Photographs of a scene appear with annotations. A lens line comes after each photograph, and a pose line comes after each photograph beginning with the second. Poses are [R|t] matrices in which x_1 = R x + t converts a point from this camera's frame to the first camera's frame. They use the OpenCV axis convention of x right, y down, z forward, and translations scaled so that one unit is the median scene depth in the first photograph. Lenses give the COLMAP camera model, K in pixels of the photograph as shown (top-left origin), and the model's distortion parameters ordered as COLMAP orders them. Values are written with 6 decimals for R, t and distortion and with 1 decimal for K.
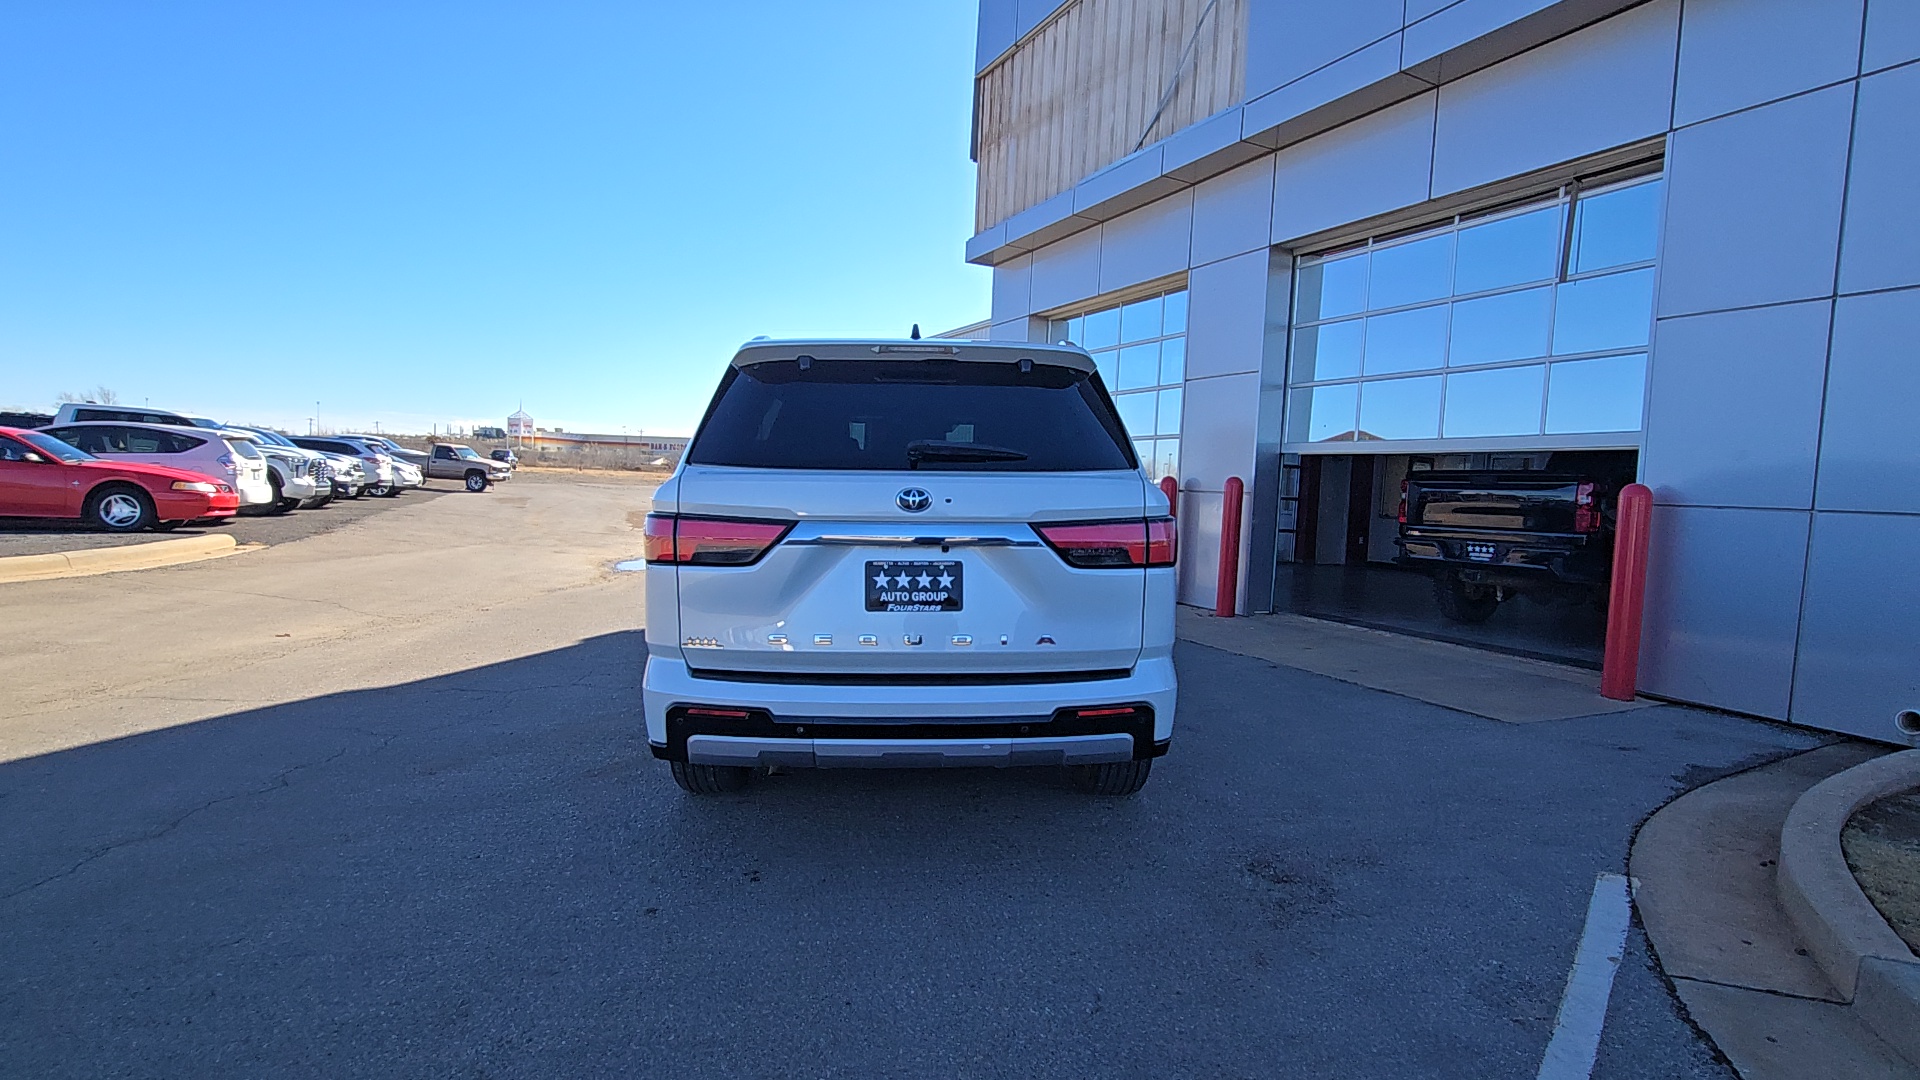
lens RADIAL K [[981.9, 0, 959.9], [0, 981.9, 553.6], [0, 0, 1]] dist [0.000301, 0.001142]
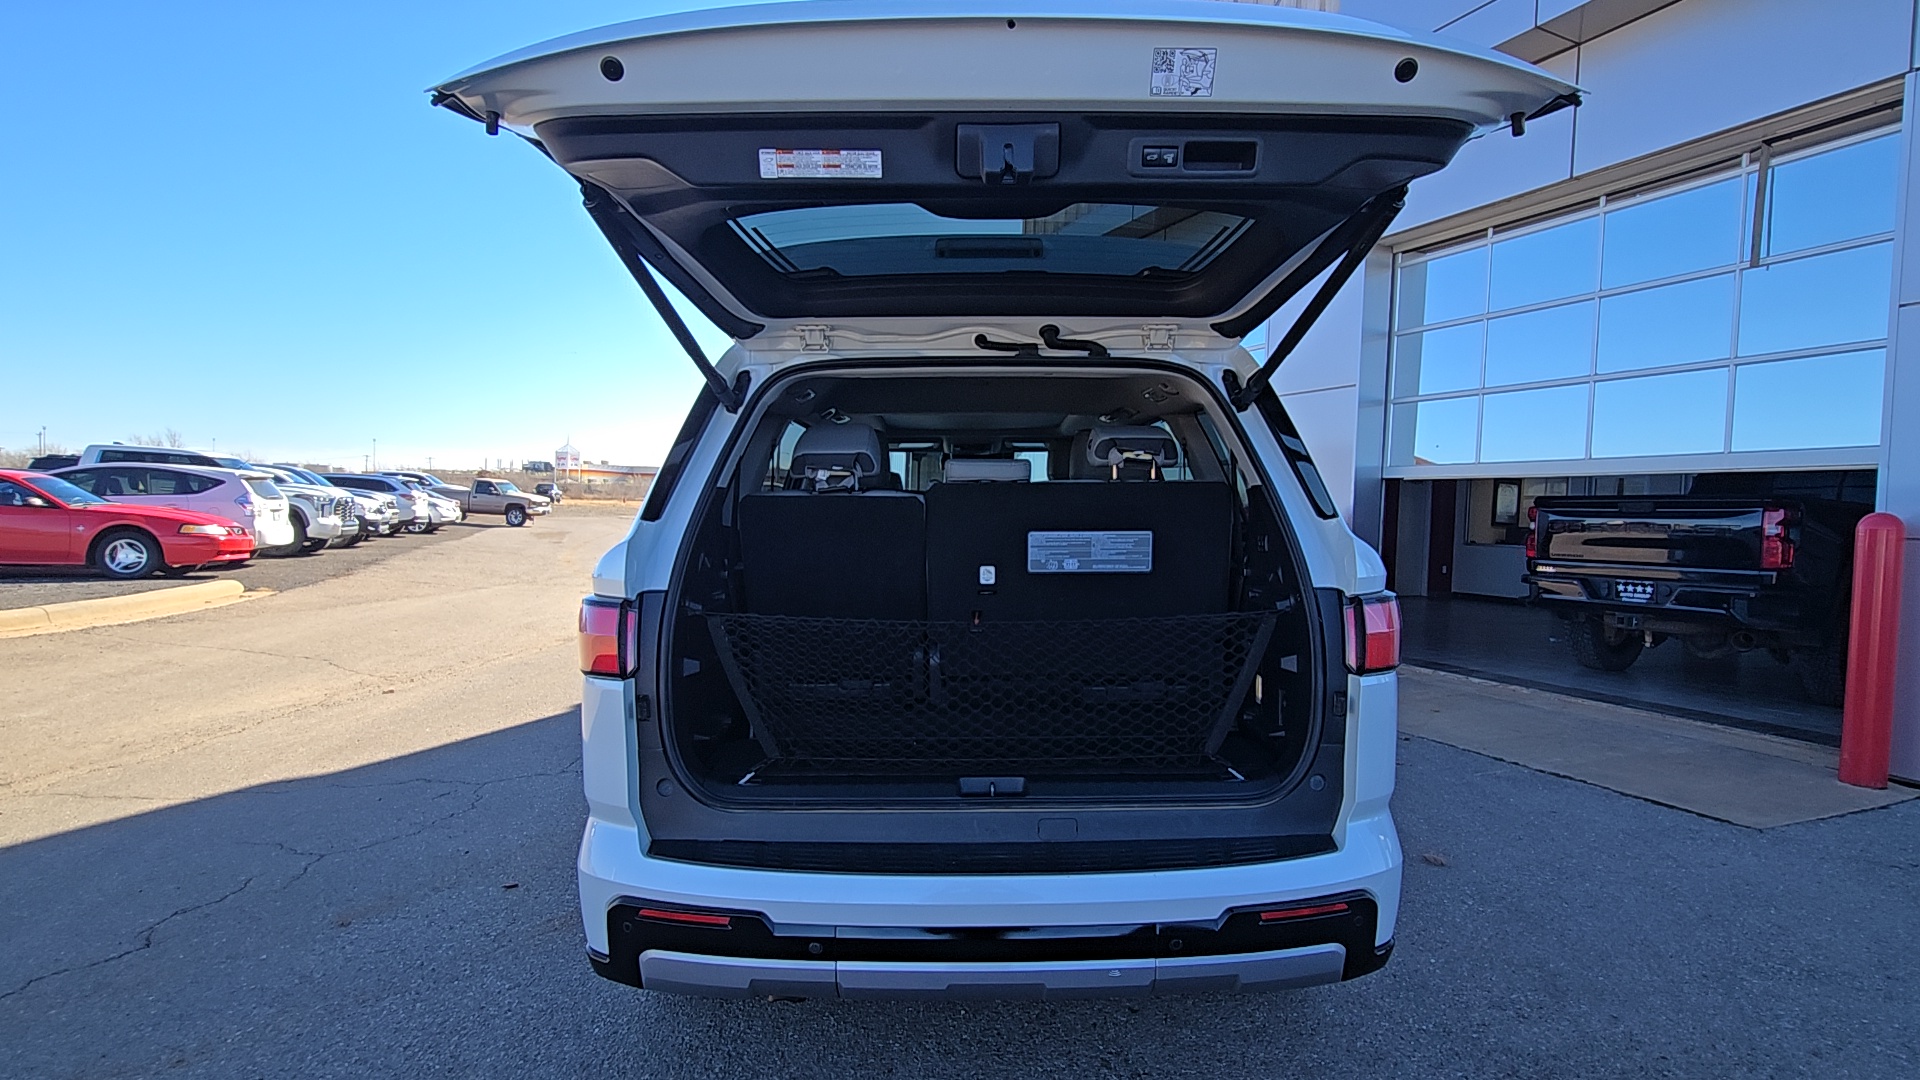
lens RADIAL K [[981.9, 0, 961.3], [0, 981.9, 551.0], [0, 0, 1]] dist [0.000301, 0.001142]
pose [[0.999108, -0.012523, -0.040316, -0.015645], [0.011342, 0.999504, -0.029390, -0.019938], [0.040664, 0.028906, 0.998755, 0.141133]]
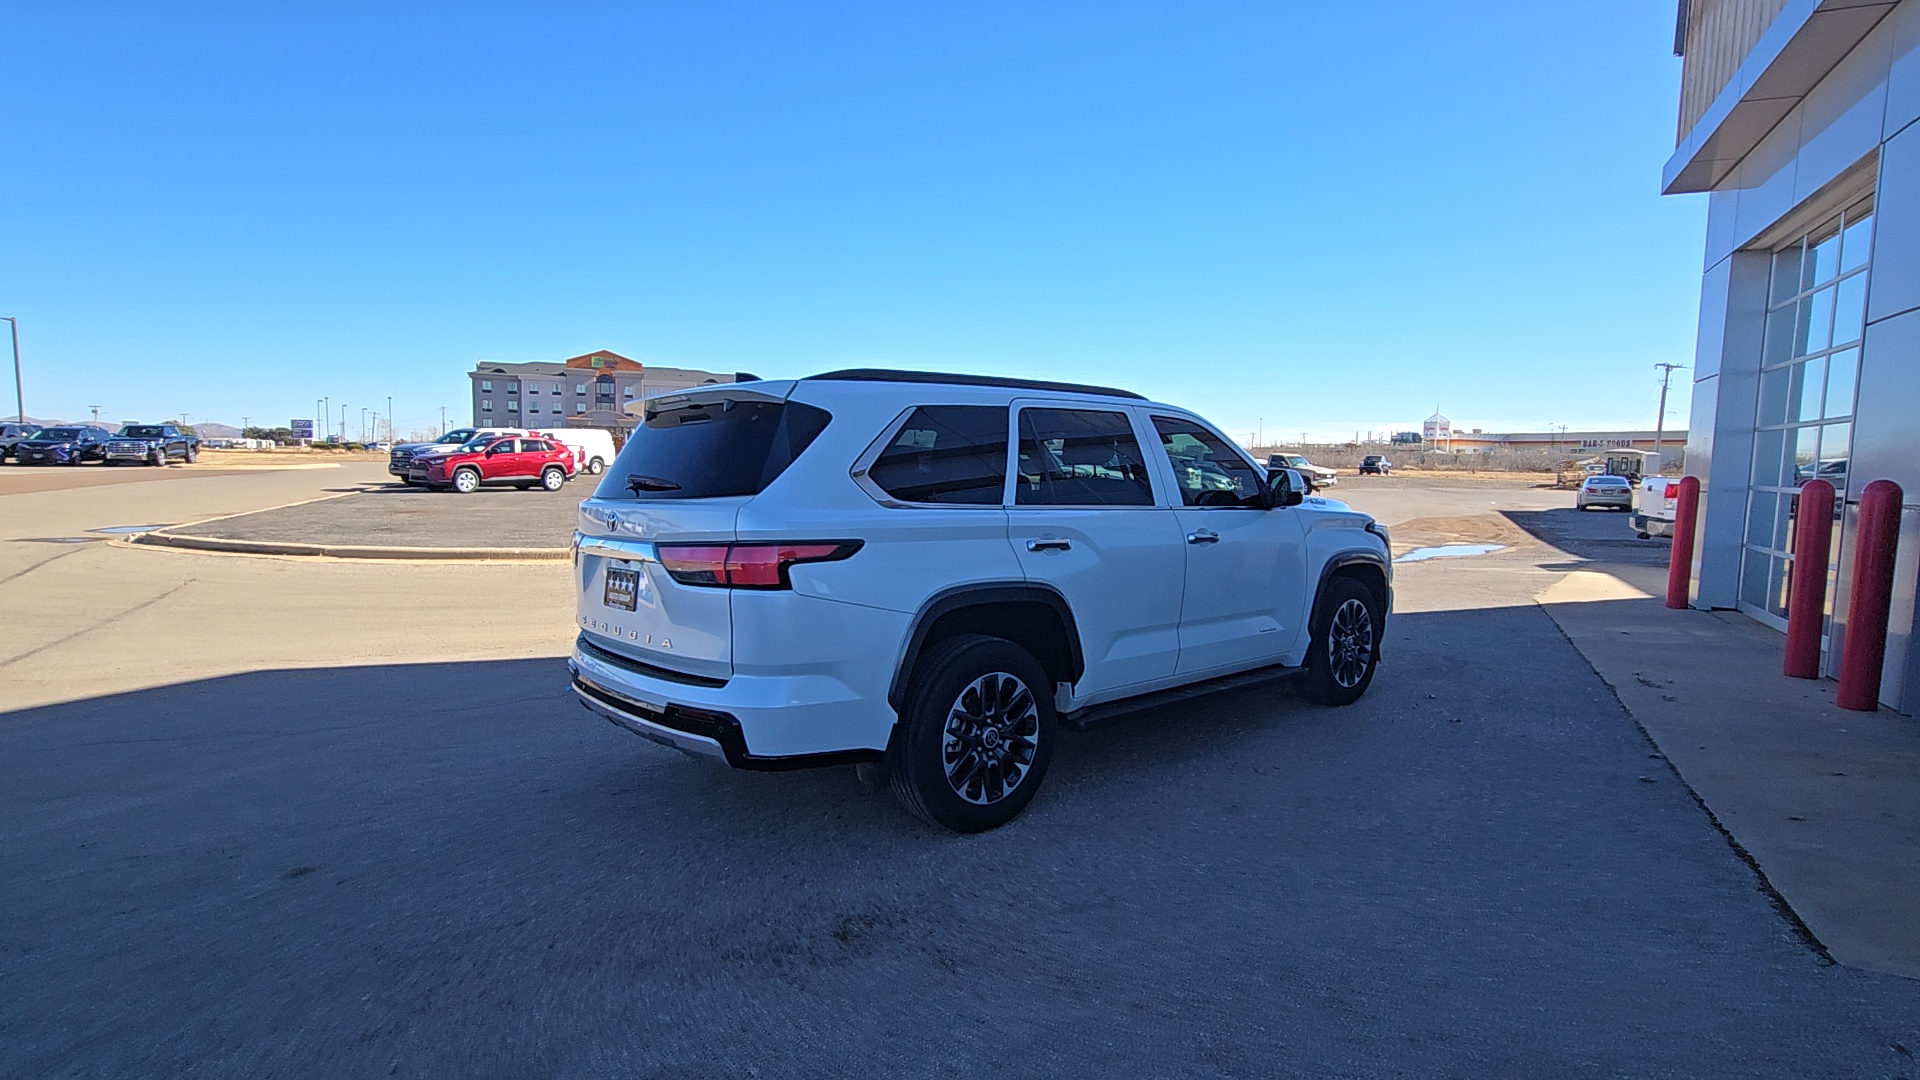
lens RADIAL K [[981.9, 0, 954.1], [0, 981.9, 550.7], [0, 0, 1]] dist [0.000301, 0.001142]
pose [[0.634215, 0.036873, -0.772277, 0.458963], [-0.042364, 0.999019, 0.012909, -0.019867], [0.771996, 0.024530, 0.635154, 0.199600]]
